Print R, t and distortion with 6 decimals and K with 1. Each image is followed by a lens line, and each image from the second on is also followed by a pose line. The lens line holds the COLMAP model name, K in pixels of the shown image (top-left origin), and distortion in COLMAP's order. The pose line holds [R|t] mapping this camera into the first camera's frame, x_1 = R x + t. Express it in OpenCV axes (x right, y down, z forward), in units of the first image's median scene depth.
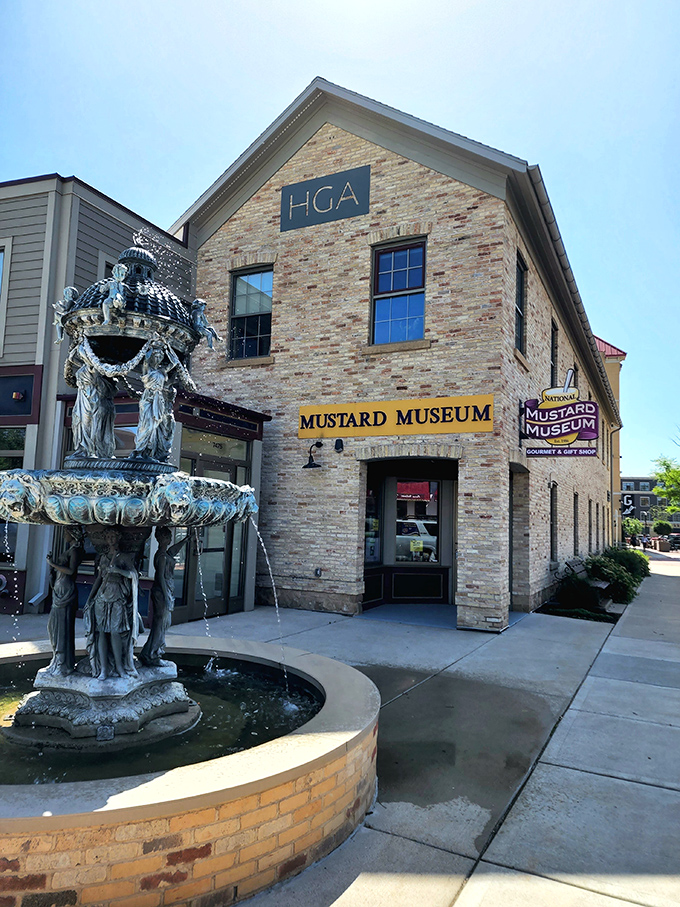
lens RADIAL K [[604.7, 0, 345.9], [0, 604.7, 481.9], [0, 0, 1]] dist [-0.008229, -0.004165]
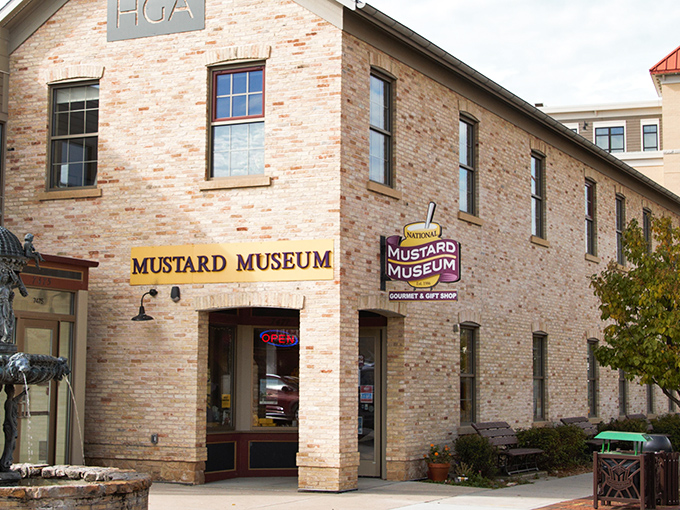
lens RADIAL K [[1319.2, 0, 338.9], [0, 1319.2, 251.6], [0, 0, 1]] dist [-0.170524, 0.000000]
pose [[0.999358, -0.025072, 0.025600, 0.179738], [0.025922, 0.999105, -0.033433, -0.051738], [-0.024739, 0.034075, 0.999113, -0.920626]]
